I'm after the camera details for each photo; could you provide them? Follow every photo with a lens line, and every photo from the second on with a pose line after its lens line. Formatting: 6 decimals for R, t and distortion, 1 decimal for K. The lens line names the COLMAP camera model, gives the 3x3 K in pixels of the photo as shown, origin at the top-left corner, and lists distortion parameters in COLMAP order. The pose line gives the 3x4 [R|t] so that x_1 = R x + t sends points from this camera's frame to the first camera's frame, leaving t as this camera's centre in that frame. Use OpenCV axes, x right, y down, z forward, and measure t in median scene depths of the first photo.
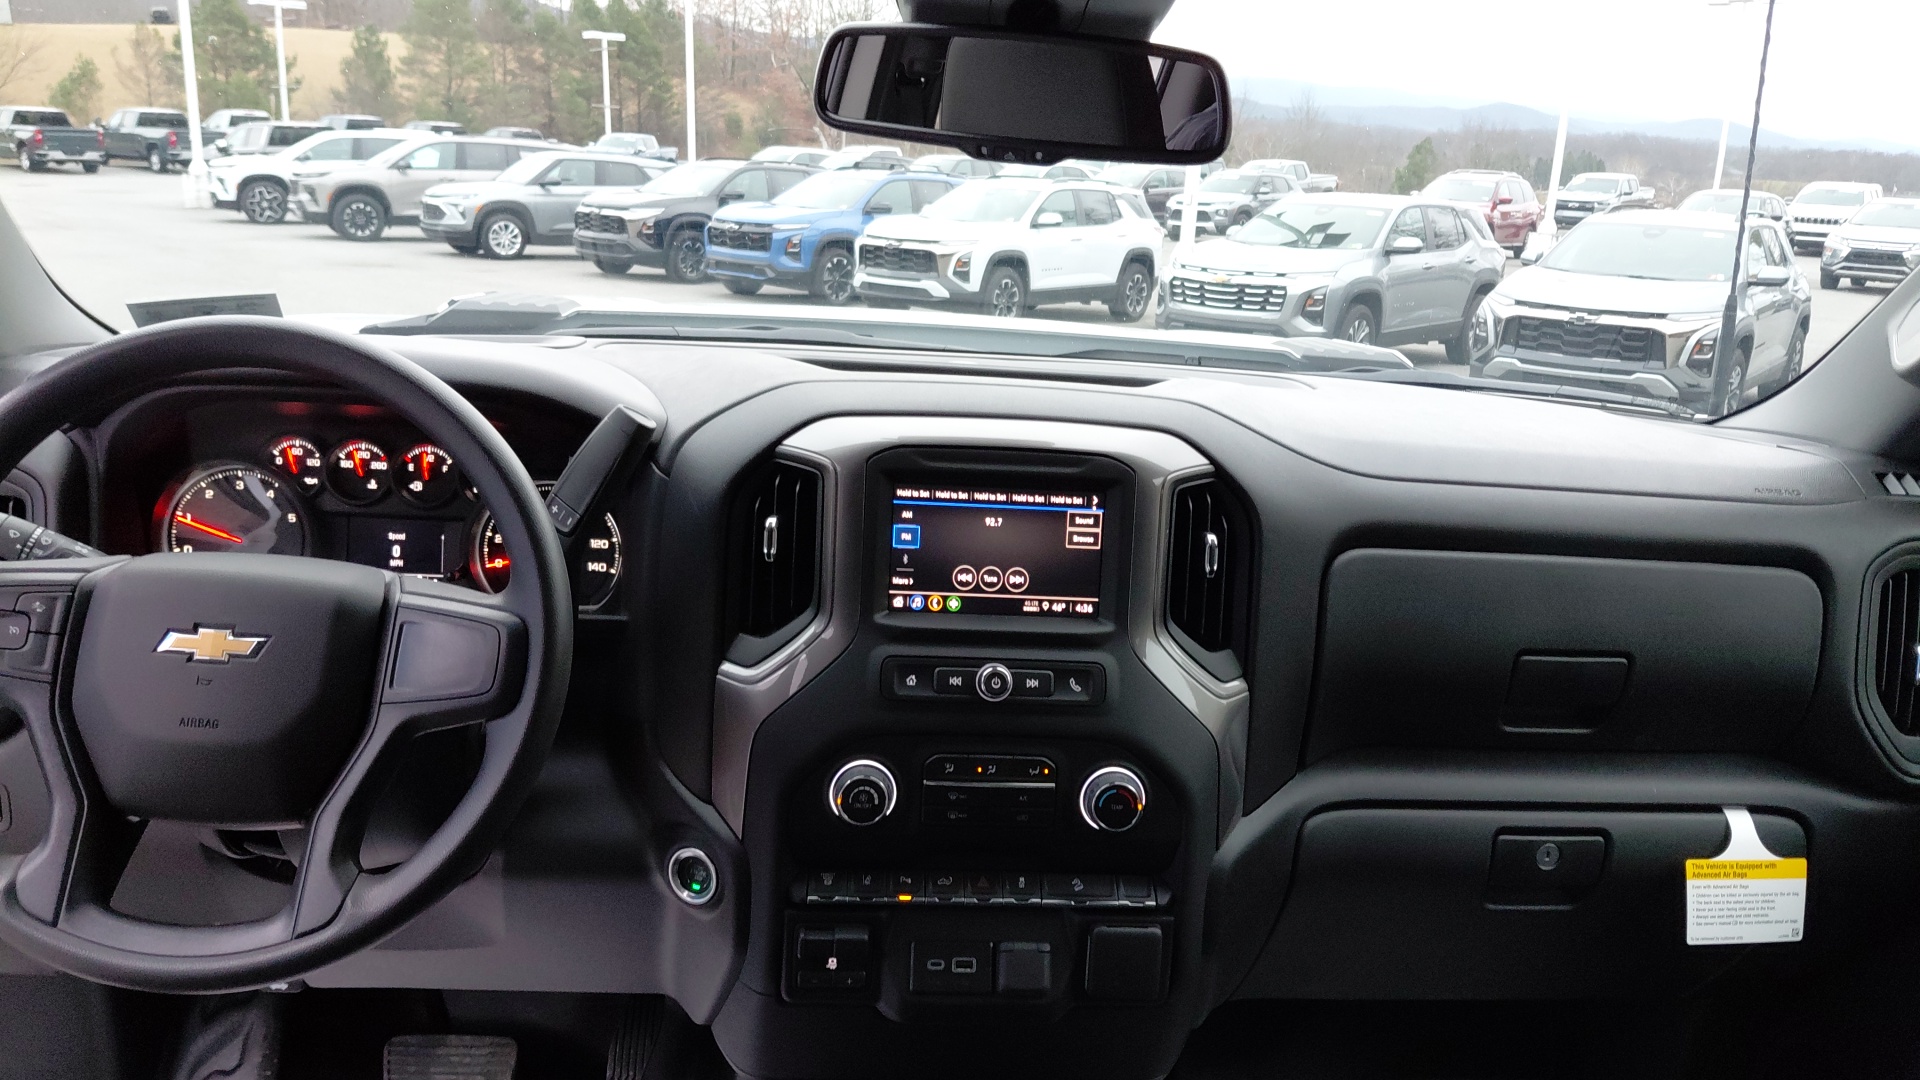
lens RADIAL K [[1457.2, 0, 972.5], [0, 1457.2, 554.5], [0, 0, 1]] dist [0.035450, -0.068083]
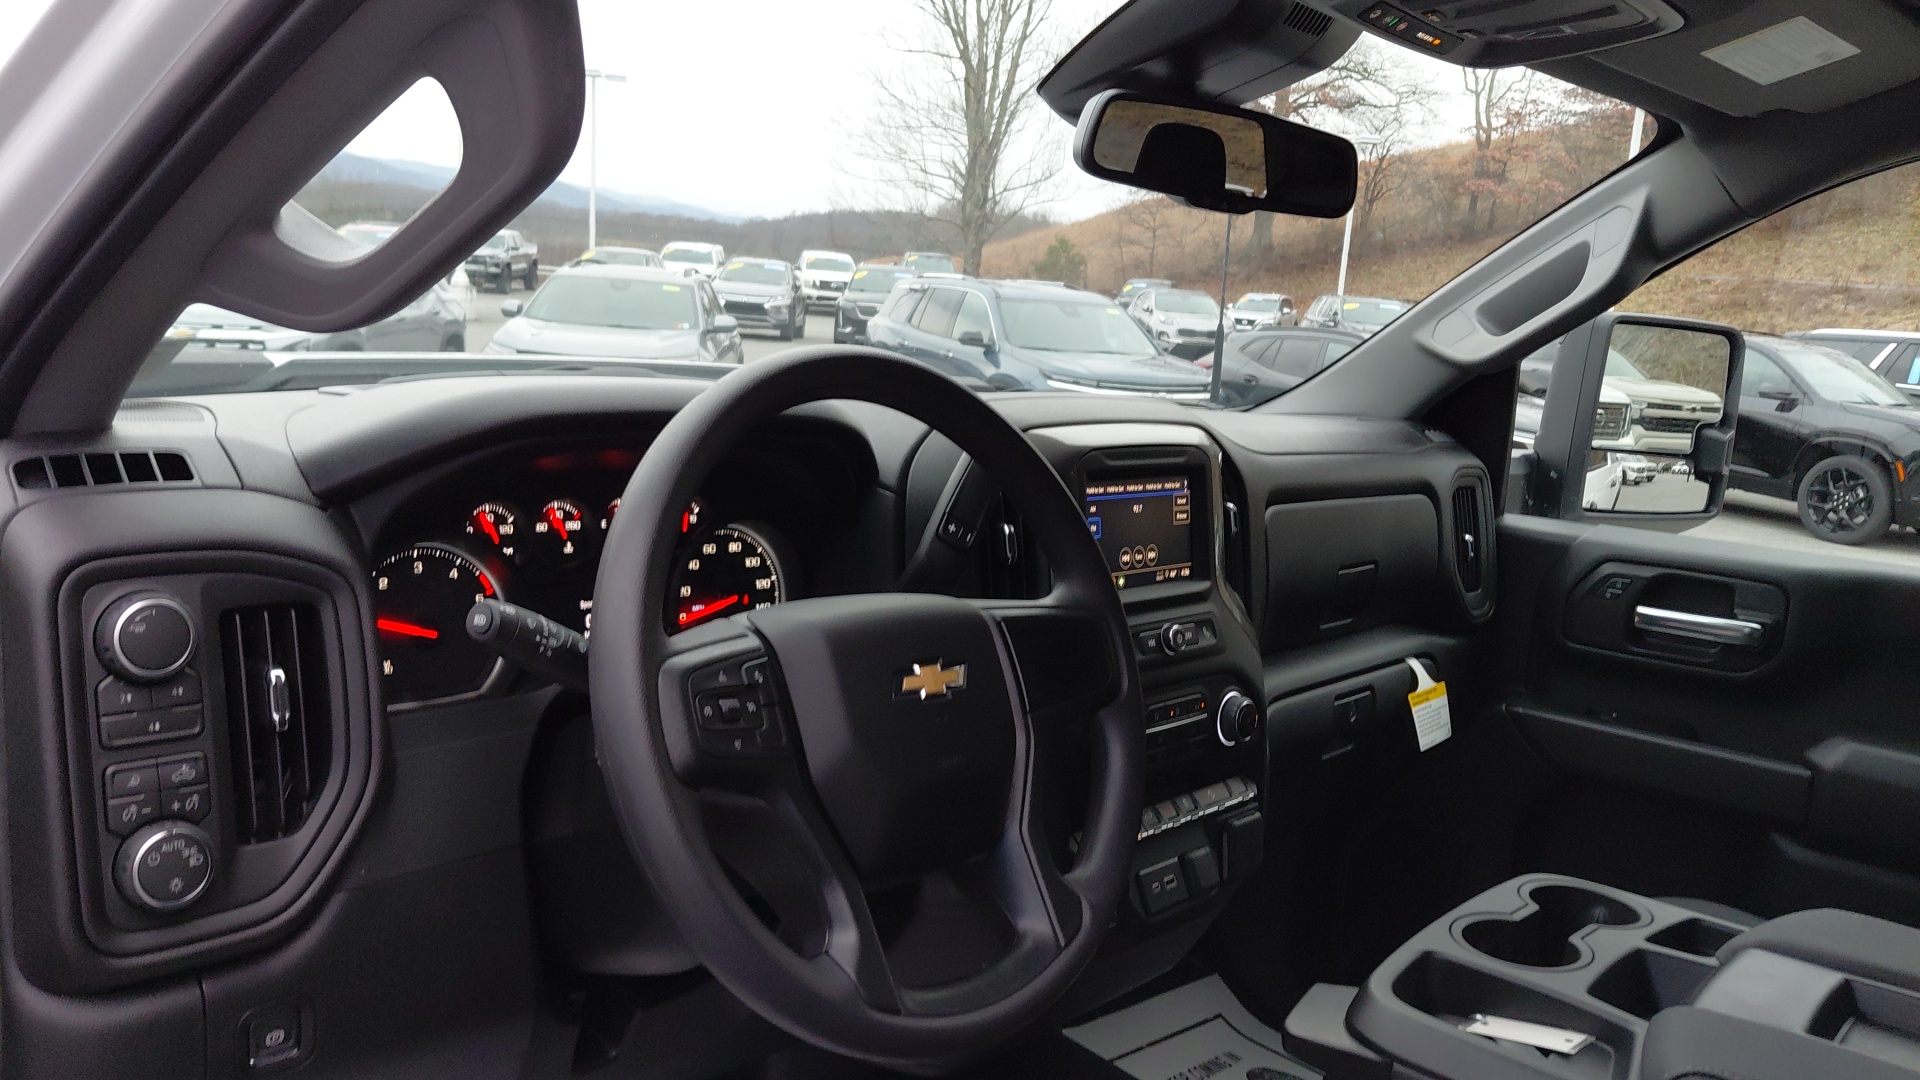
lens RADIAL K [[1457.2, 0, 958.3], [0, 1457.2, 546.4], [0, 0, 1]] dist [0.035450, -0.068083]
pose [[0.728750, -0.116154, 0.674856, -0.873947], [0.143938, 0.989475, 0.014873, -0.029655], [-0.669481, 0.086299, 0.737799, 0.214053]]
